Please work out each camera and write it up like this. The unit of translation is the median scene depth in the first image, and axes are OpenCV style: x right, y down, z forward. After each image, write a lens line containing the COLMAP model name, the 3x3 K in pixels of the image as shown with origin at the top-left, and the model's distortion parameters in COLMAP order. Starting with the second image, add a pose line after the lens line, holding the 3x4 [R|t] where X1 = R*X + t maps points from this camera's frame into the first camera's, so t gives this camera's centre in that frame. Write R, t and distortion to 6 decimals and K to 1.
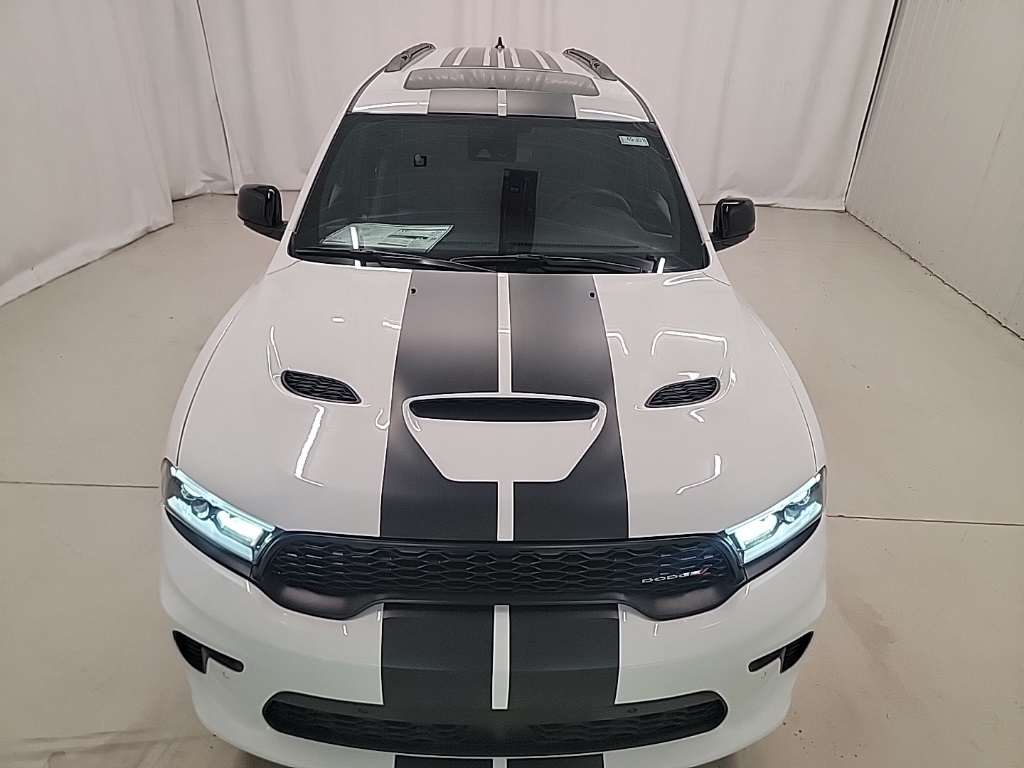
lens RADIAL K [[735.4, 0, 509.9], [0, 735.4, 384.8], [0, 0, 1]] dist [0.065173, -0.067862]
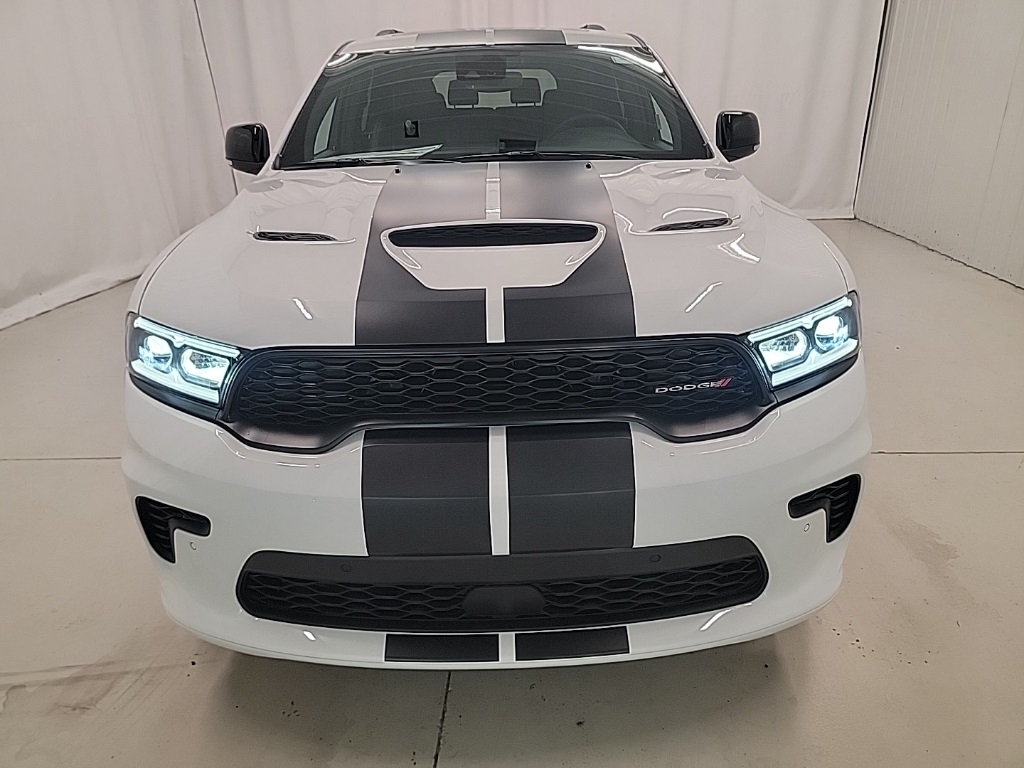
lens RADIAL K [[733.3, 0, 501.5], [0, 733.3, 384.2], [0, 0, 1]] dist [0.079382, -0.086651]
pose [[0.998274, -0.048438, -0.033201, 0.023704], [0.044435, 0.992689, -0.112220, 0.309997], [0.038394, 0.110552, 0.993129, 0.113270]]
